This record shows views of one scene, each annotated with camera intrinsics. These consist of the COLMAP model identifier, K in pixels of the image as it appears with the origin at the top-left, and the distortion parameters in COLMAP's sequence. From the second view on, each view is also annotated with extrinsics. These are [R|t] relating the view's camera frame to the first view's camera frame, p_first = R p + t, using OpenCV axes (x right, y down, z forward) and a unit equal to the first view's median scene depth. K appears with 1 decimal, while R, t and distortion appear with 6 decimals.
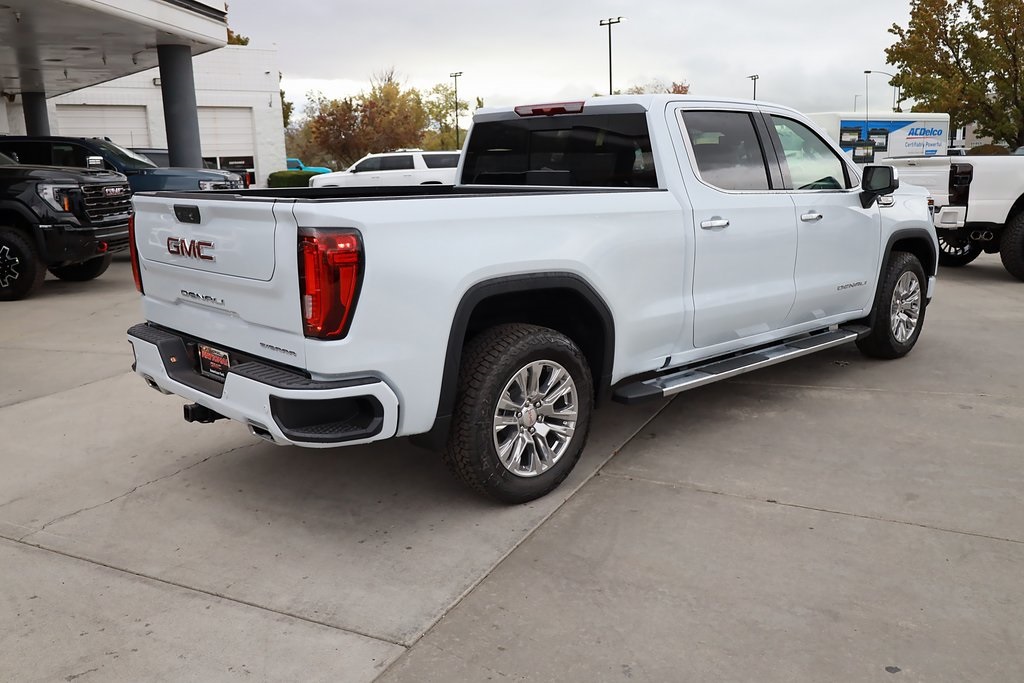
lens RADIAL K [[876.6, 0, 512.0], [0, 876.6, 341.5], [0, 0, 1]] dist [-0.007305, -0.003651]
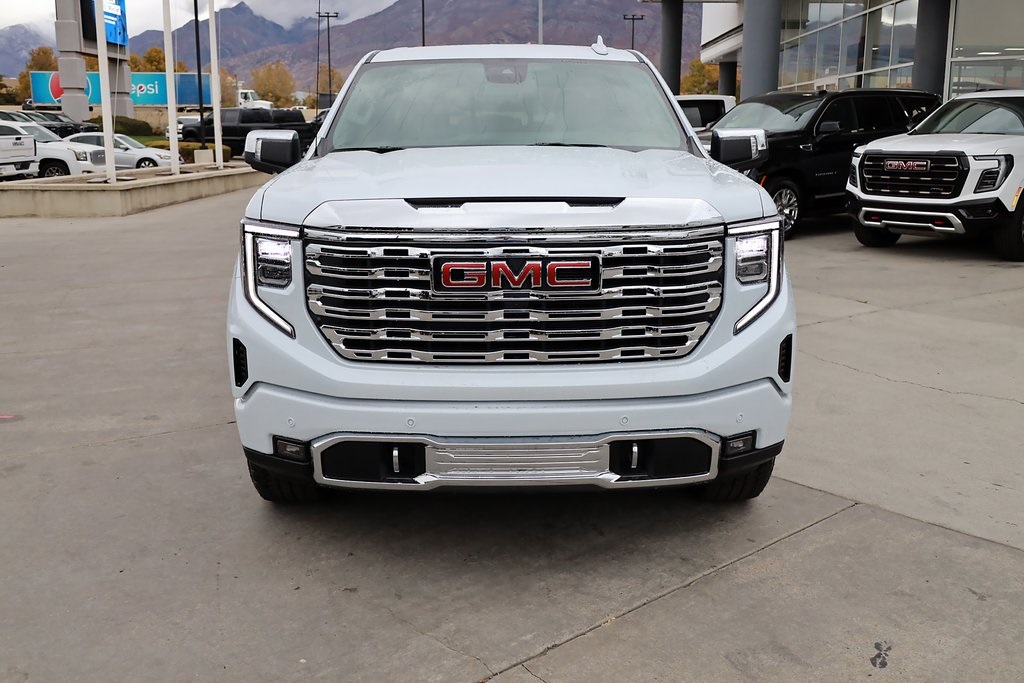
lens RADIAL K [[992.1, 0, 512.0], [0, 992.1, 341.5], [0, 0, 1]] dist [0.009024, 0.005535]
pose [[-0.671634, 0.176605, -0.719526, 0.981227], [-0.138686, 0.924039, 0.356257, -0.390103], [0.727787, 0.339062, -0.596124, 1.835357]]
